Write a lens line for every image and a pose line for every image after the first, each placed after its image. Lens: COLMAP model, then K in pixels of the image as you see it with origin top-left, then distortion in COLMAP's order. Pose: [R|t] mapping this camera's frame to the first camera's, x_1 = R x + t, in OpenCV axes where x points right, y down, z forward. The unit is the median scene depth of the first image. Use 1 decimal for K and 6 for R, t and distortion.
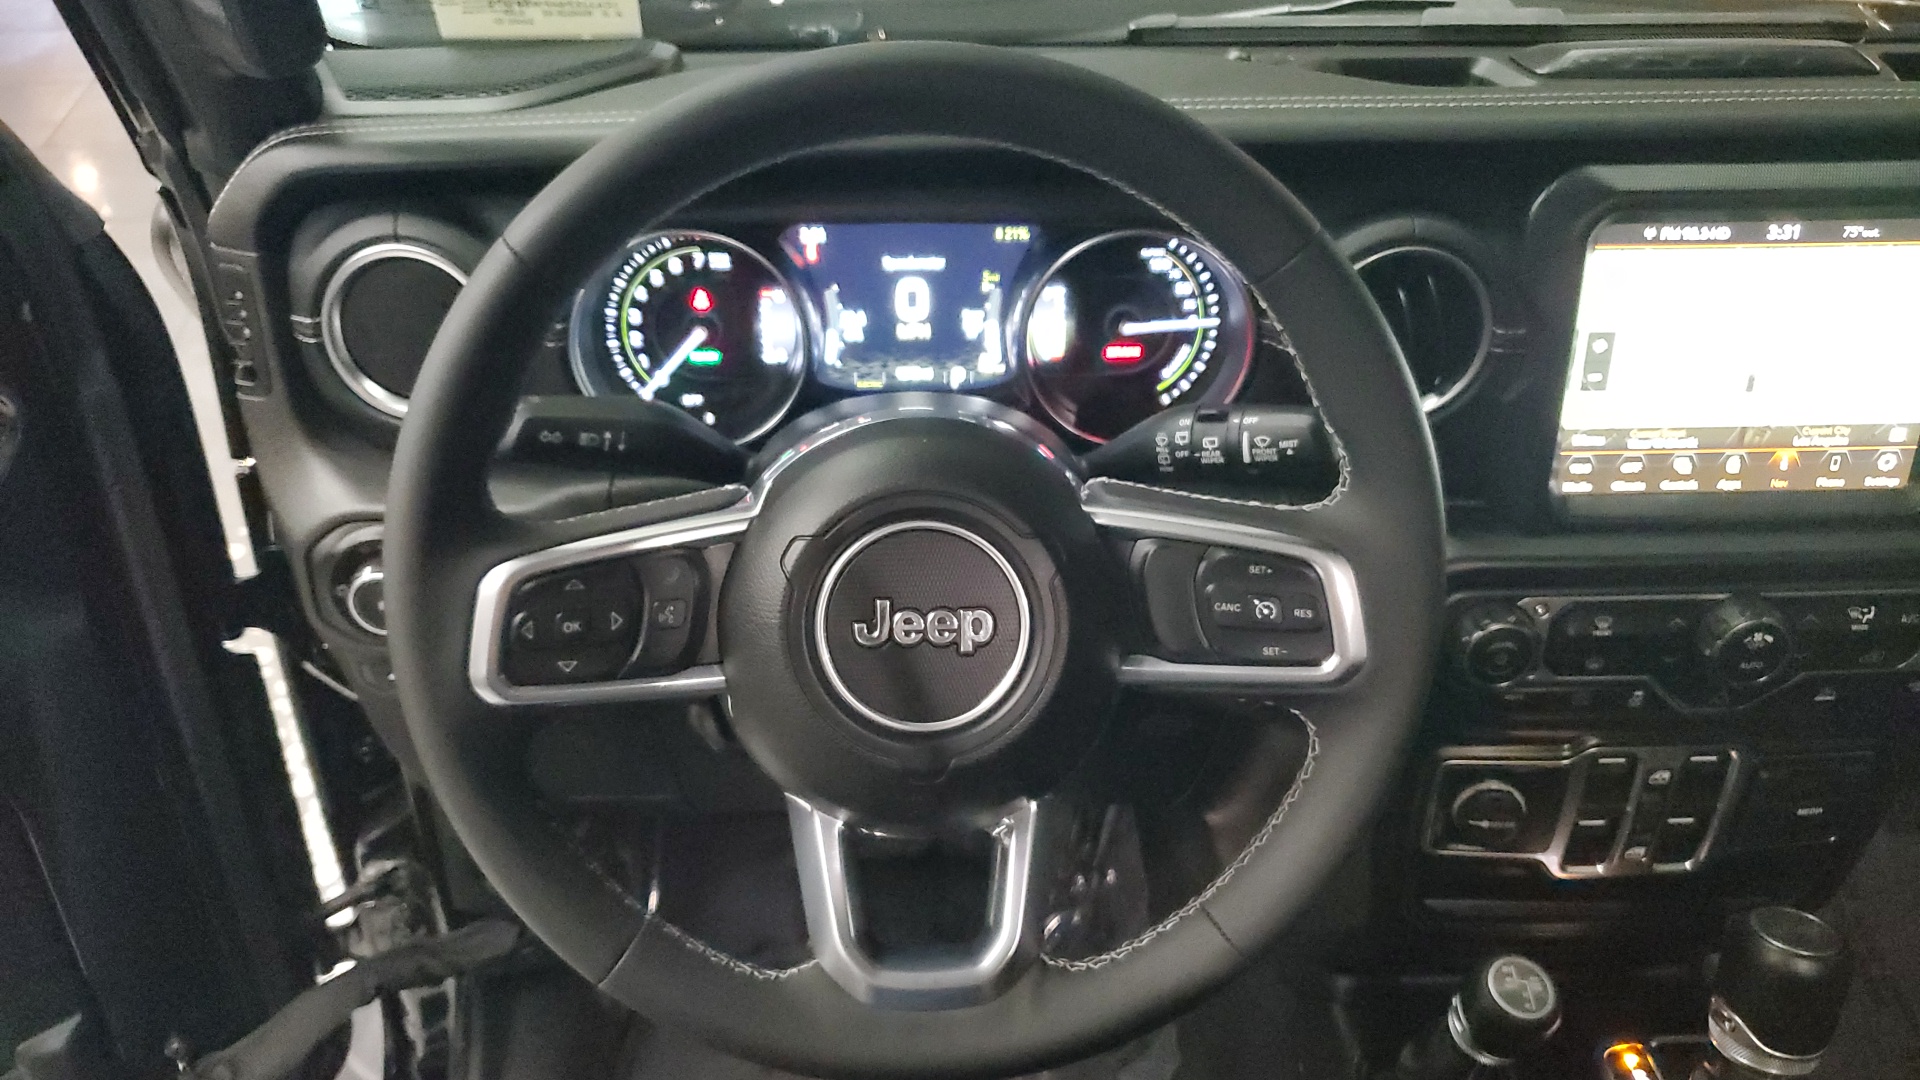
lens RADIAL K [[1500.7, 0, 946.7], [0, 1500.7, 540.1], [0, 0, 1]] dist [0.056294, -0.081291]
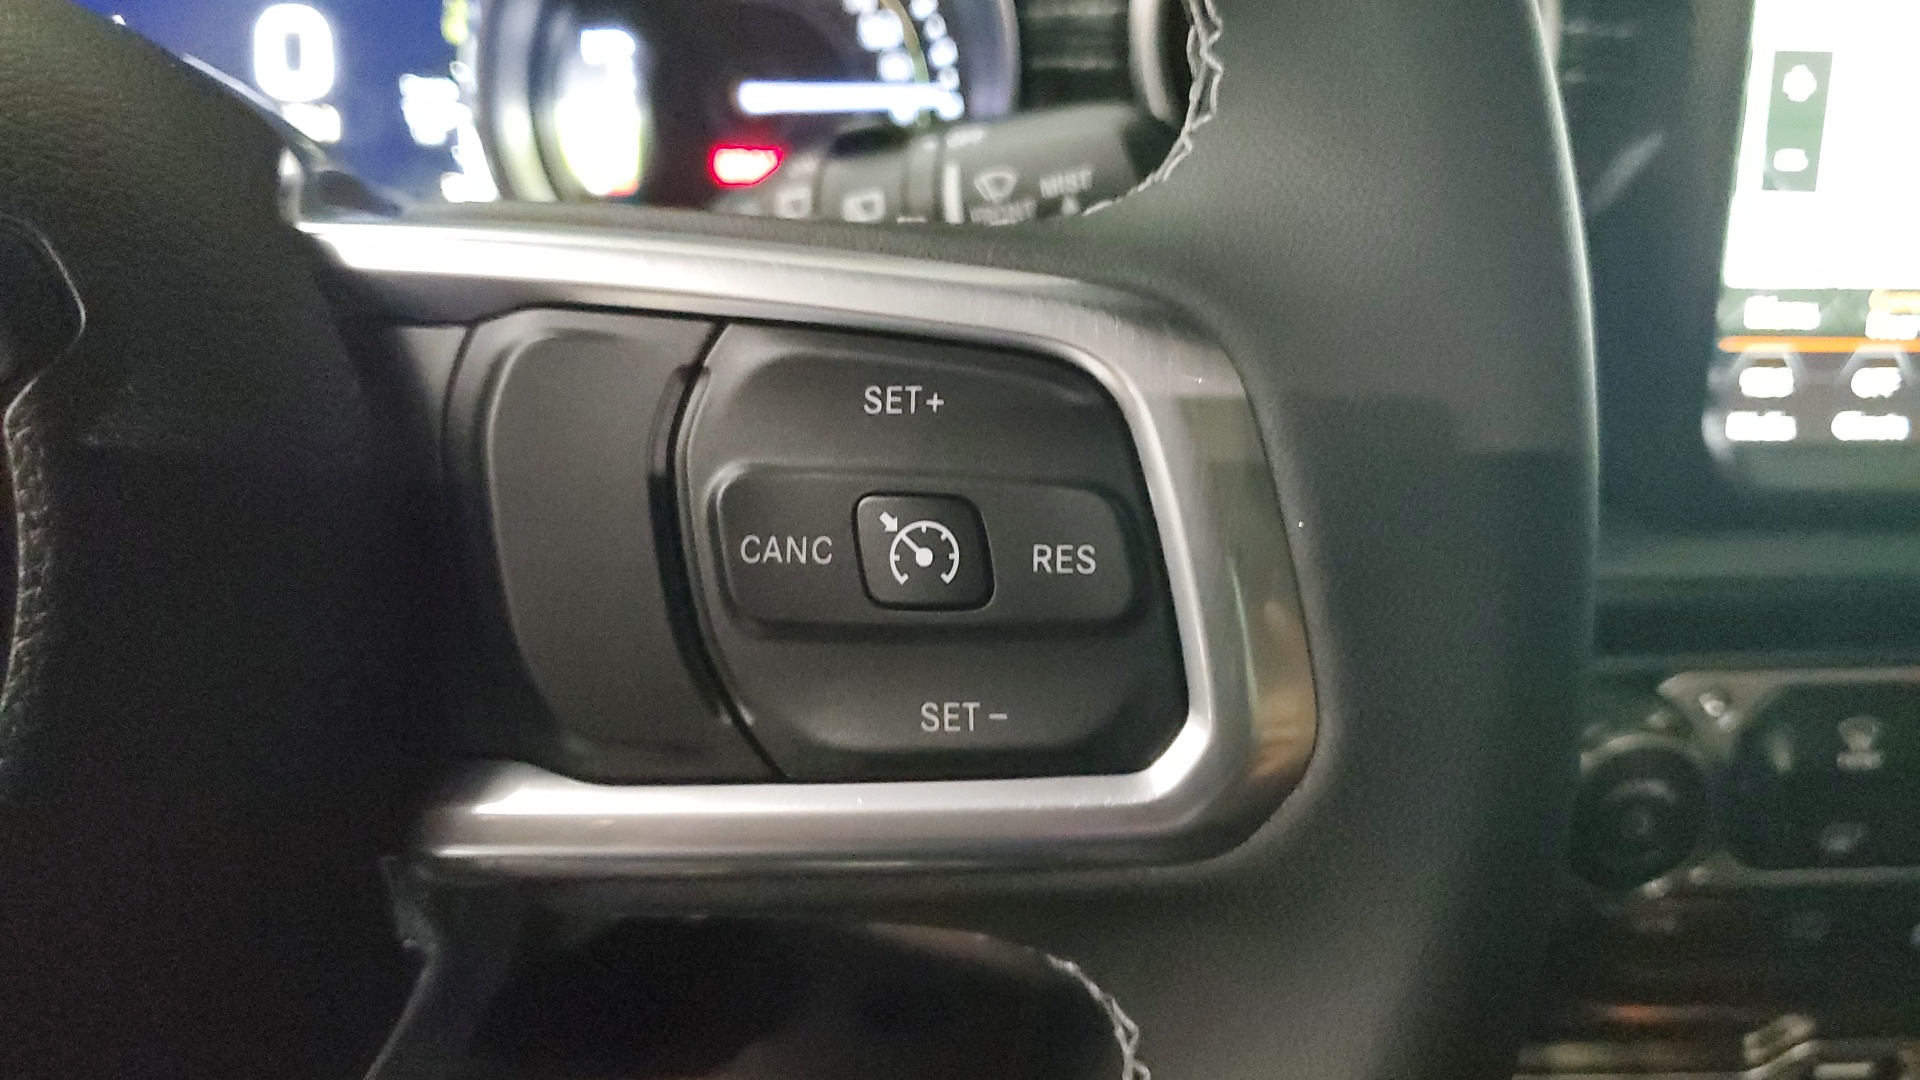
lens RADIAL K [[1500.7, 0, 958.7], [0, 1500.7, 525.2], [0, 0, 1]] dist [0.056294, -0.081291]
pose [[0.998287, 0.001150, 0.058494, 0.156034], [0.009317, 0.983924, -0.178344, 0.067440], [-0.057759, 0.178583, 0.982228, 0.574375]]
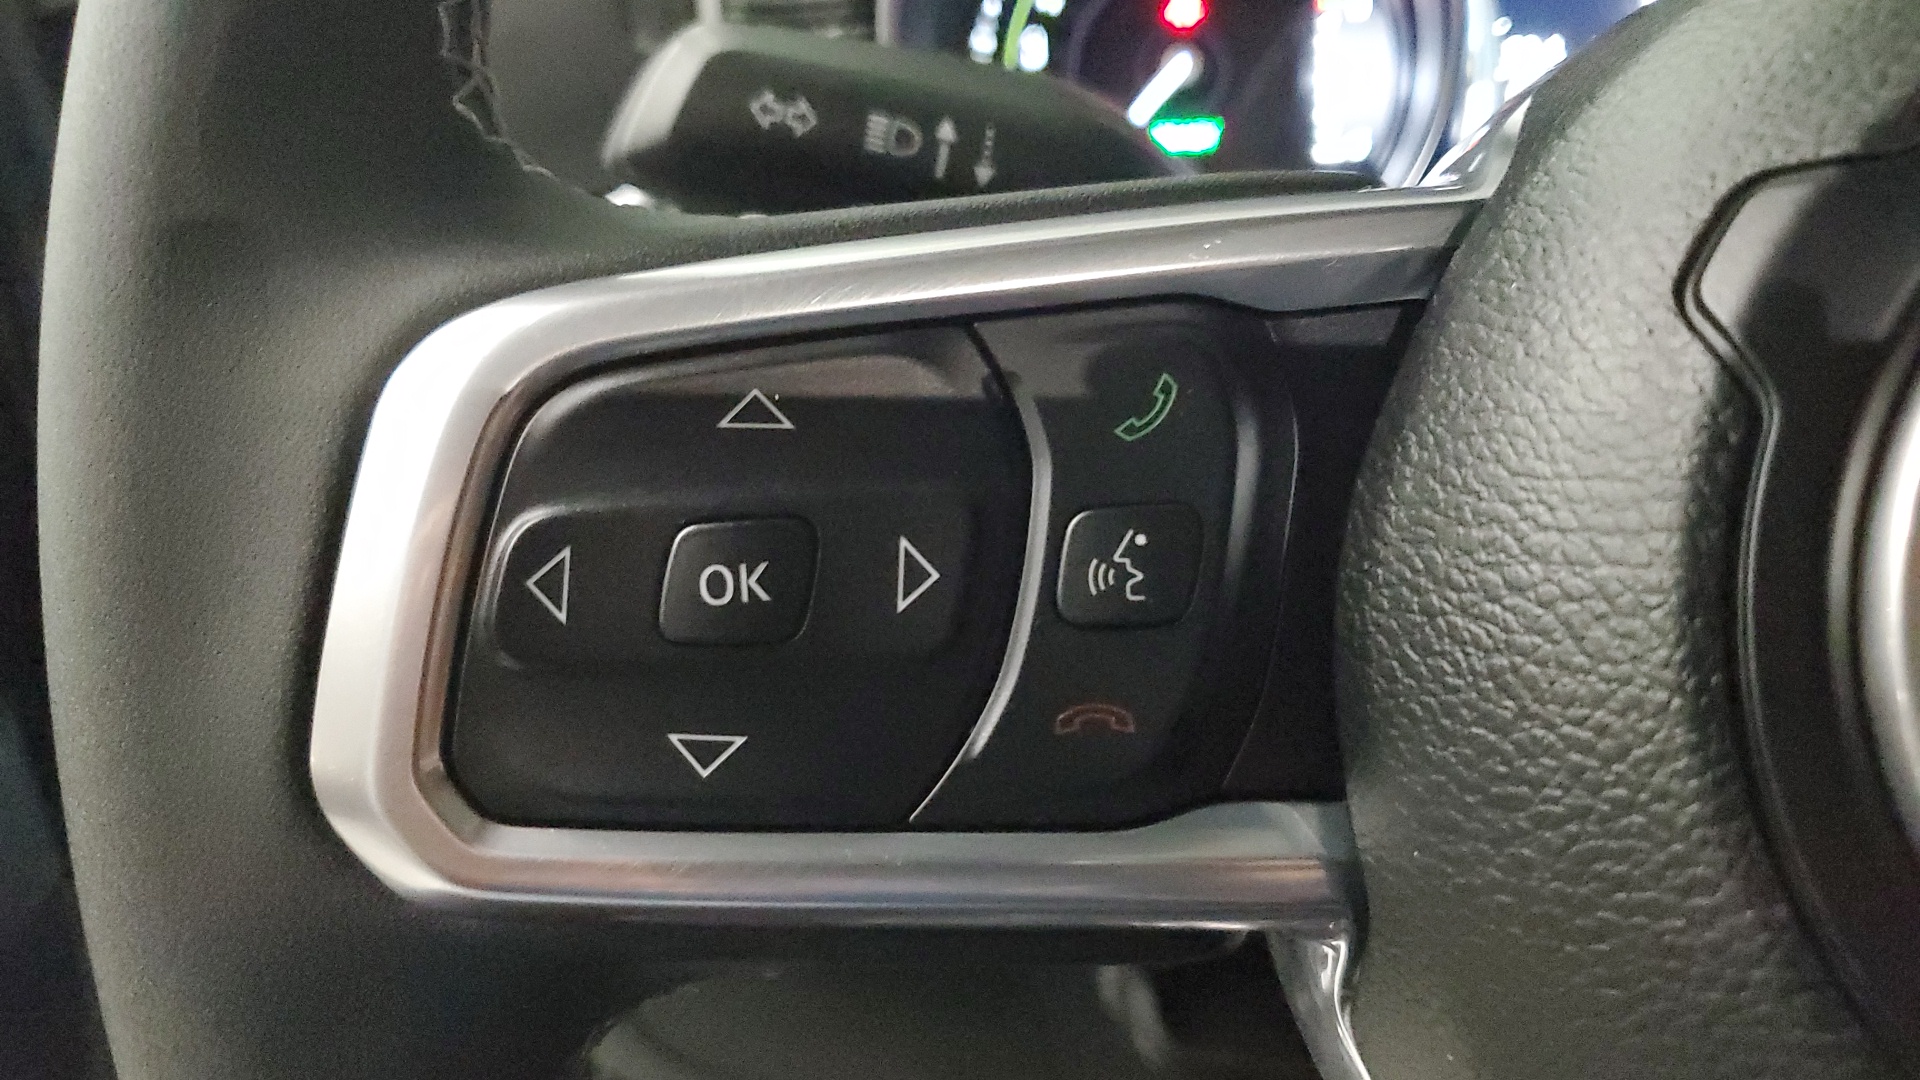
lens RADIAL K [[1500.7, 0, 965.9], [0, 1500.7, 533.5], [0, 0, 1]] dist [0.056294, -0.081291]
pose [[0.970604, 0.009313, -0.240504, -0.117979], [-0.047509, 0.987004, -0.153514, 0.064212], [0.235949, 0.160428, 0.958432, 0.590213]]
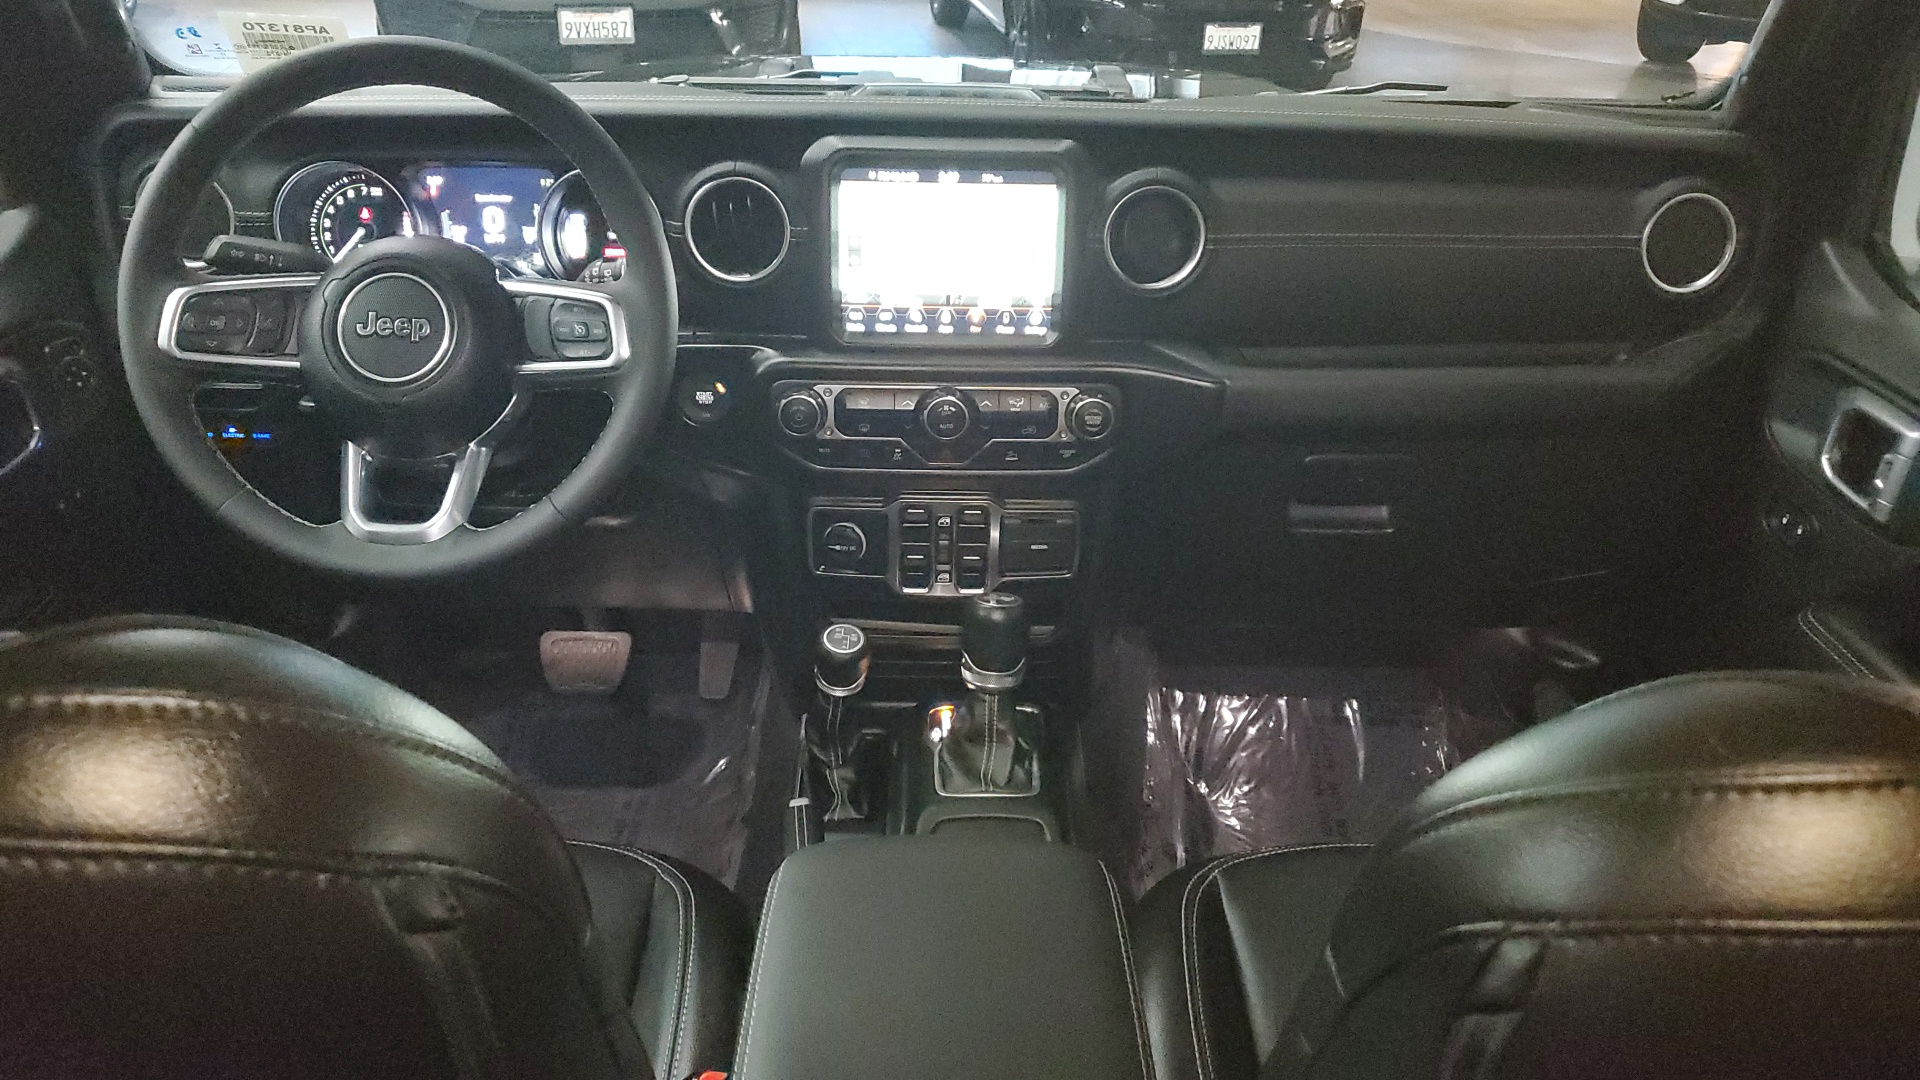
lens RADIAL K [[1500.7, 0, 980.6], [0, 1500.7, 569.0], [0, 0, 1]] dist [0.056294, -0.081291]
pose [[0.999289, 0.026335, -0.026979, 0.599208], [-0.029434, 0.992121, -0.121776, 0.434712], [0.023560, 0.122483, 0.992191, -0.652589]]
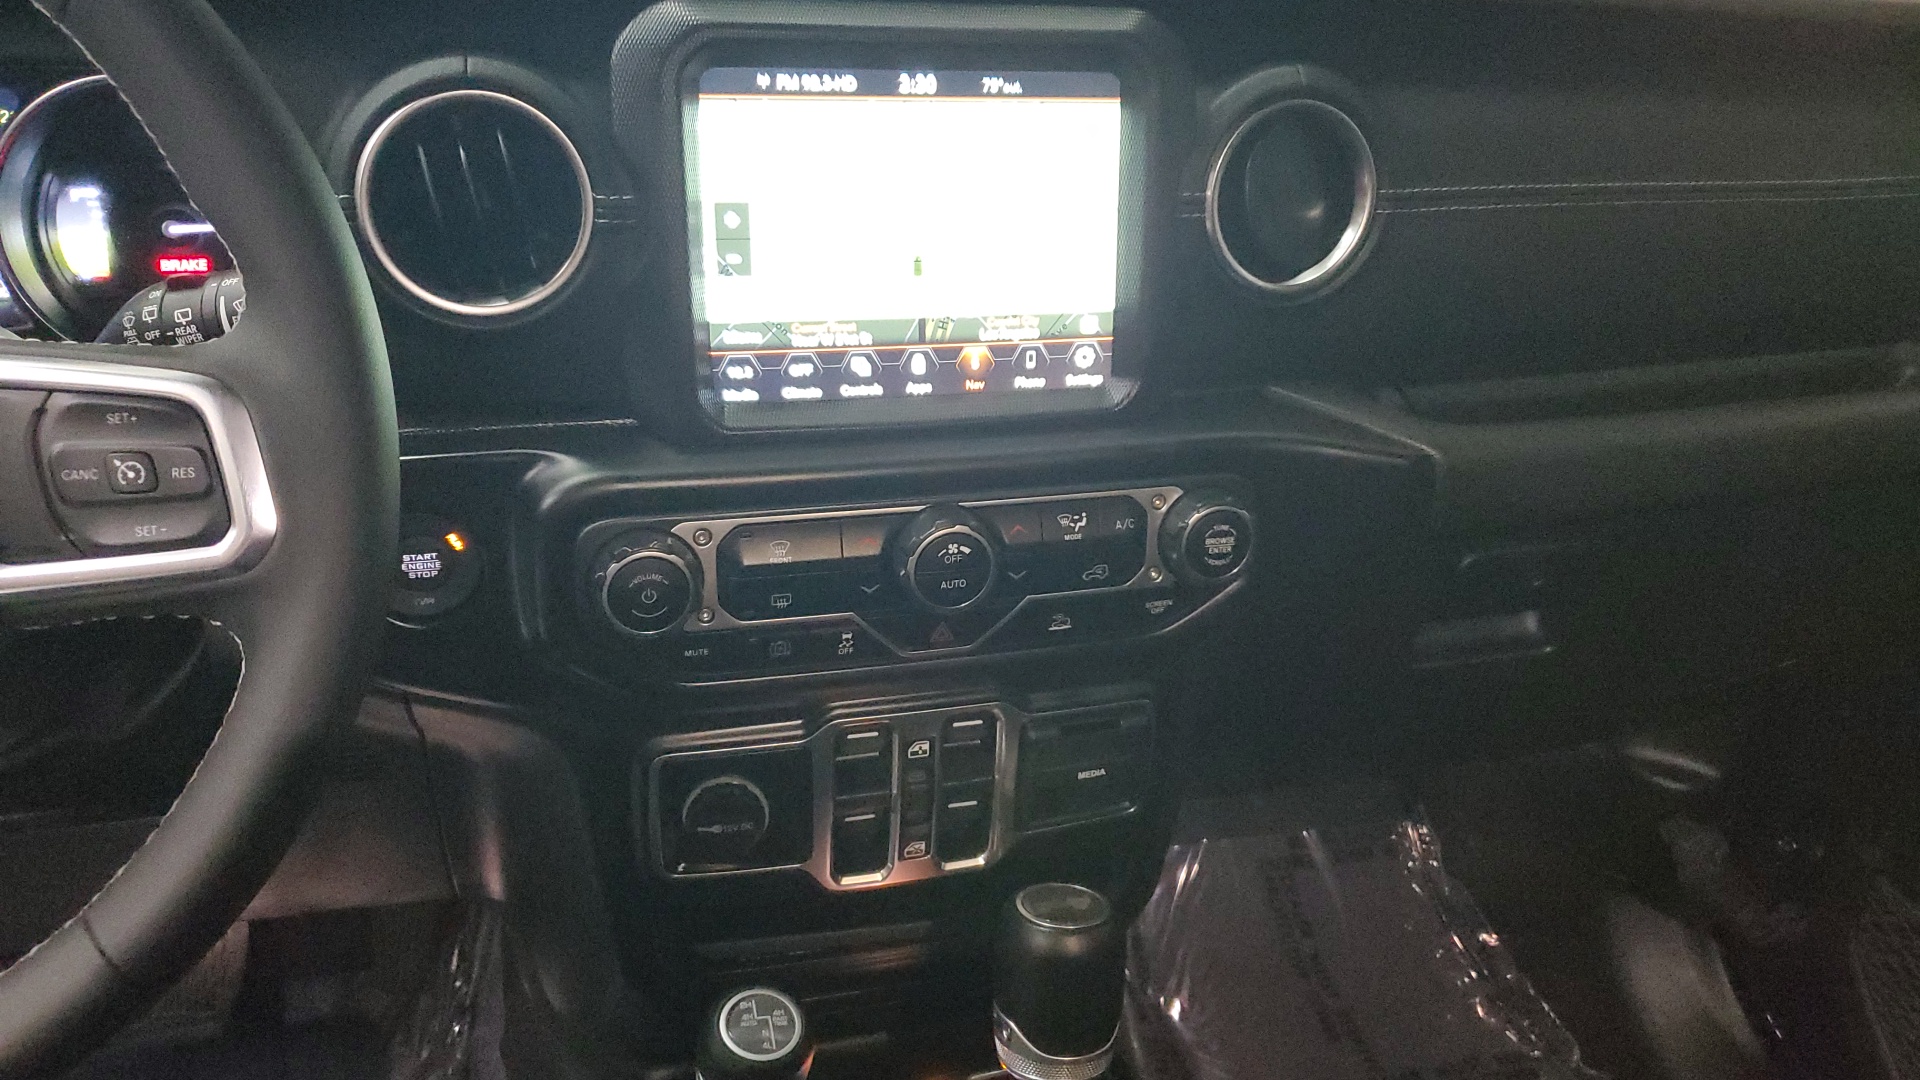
lens RADIAL K [[1500.7, 0, 961.6], [0, 1500.7, 546.6], [0, 0, 1]] dist [0.056294, -0.081291]
pose [[0.970271, -0.063949, 0.233418, 0.327155], [0.094332, 0.988110, -0.121408, 0.158708], [-0.222879, 0.139818, 0.964767, 0.168333]]
